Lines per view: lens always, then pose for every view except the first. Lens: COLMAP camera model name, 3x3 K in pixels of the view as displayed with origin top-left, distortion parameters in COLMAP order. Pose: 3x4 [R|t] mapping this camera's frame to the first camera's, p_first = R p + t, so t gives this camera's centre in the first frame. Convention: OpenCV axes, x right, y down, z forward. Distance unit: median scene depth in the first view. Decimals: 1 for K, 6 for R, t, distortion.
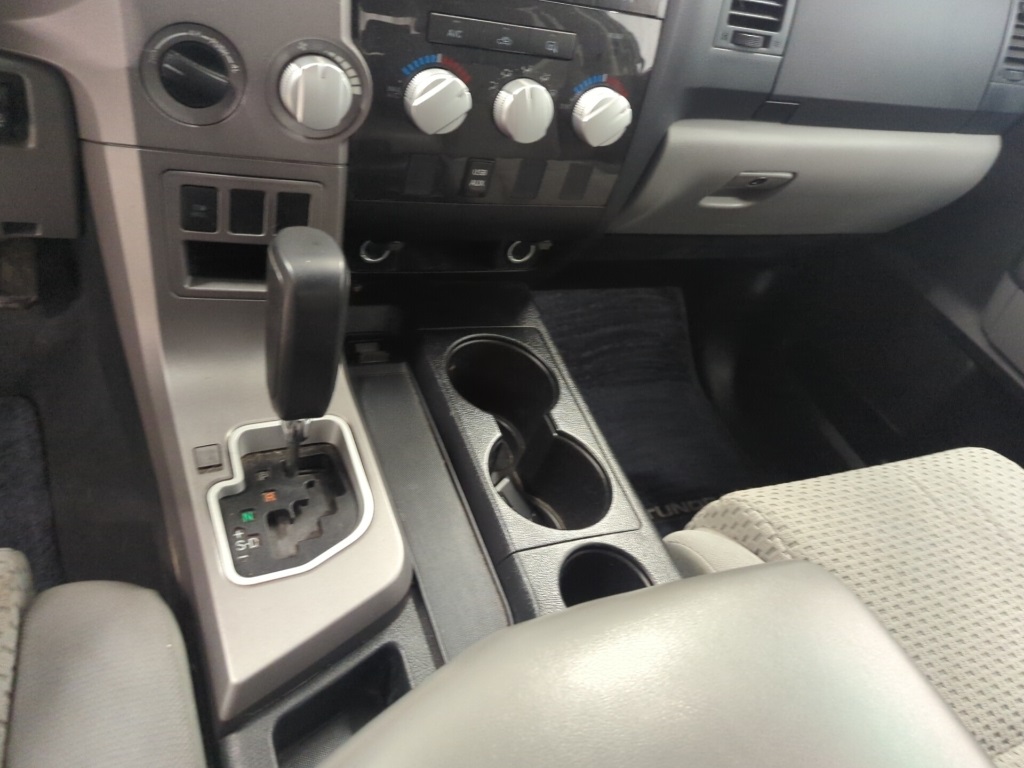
lens RADIAL K [[849.3, 0, 519.8], [0, 849.3, 382.0], [0, 0, 1]] dist [0.034444, 0.001084]
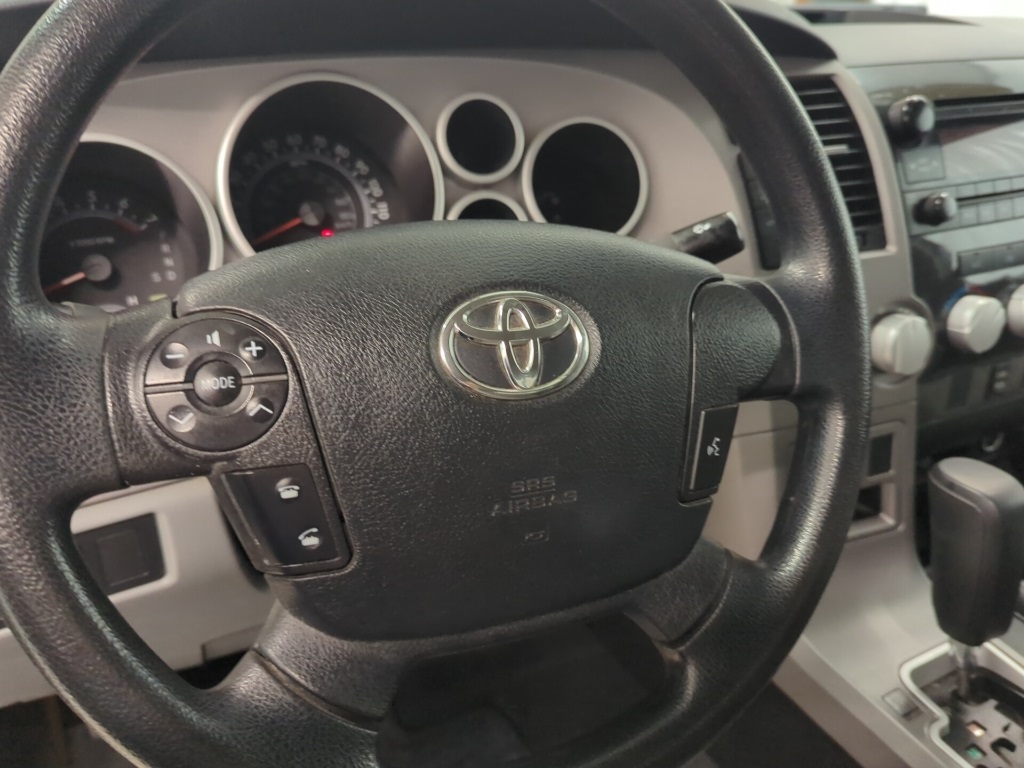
lens RADIAL K [[831.7, 0, 512.0], [0, 831.7, 384.0], [0, 0, 1]] dist [0.047602, -0.044866]
pose [[0.960796, -0.268073, -0.070767, -0.578825], [0.240497, 0.932809, -0.268381, -0.099506], [0.137958, 0.240840, 0.960710, -0.109772]]
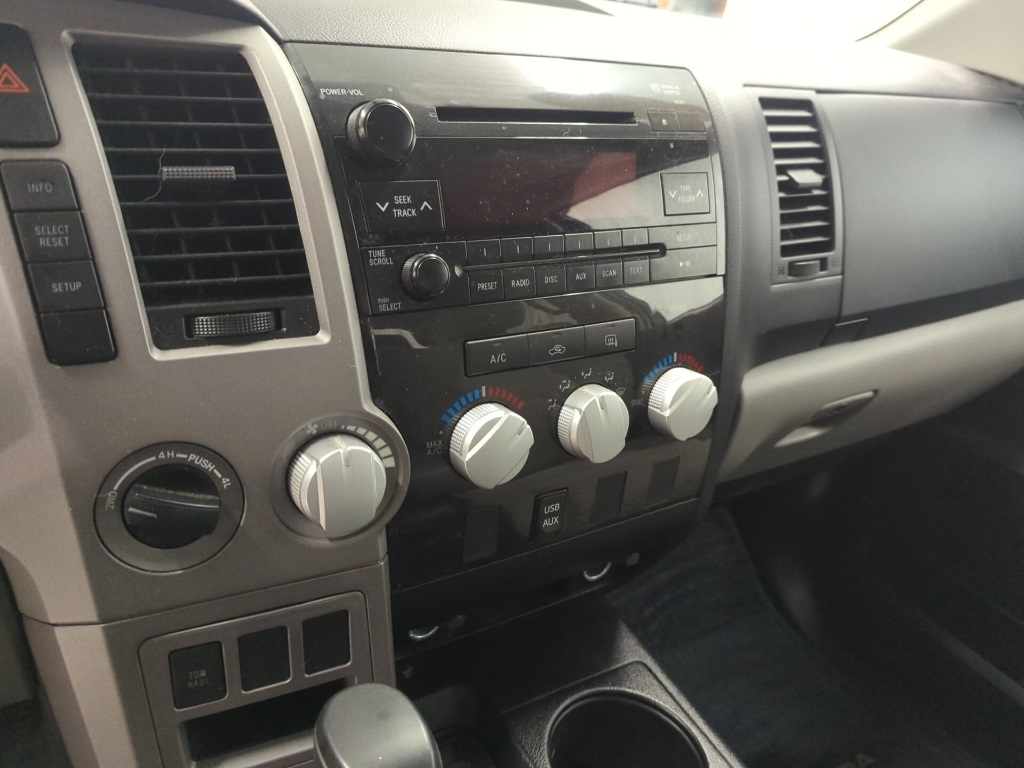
lens RADIAL K [[831.7, 0, 512.0], [0, 831.7, 384.0], [0, 0, 1]] dist [0.047602, -0.044866]
pose [[0.976413, -0.210553, 0.047808, -0.095682], [0.215910, 0.953117, -0.212015, -0.205002], [-0.000926, 0.217336, 0.976096, 0.248660]]
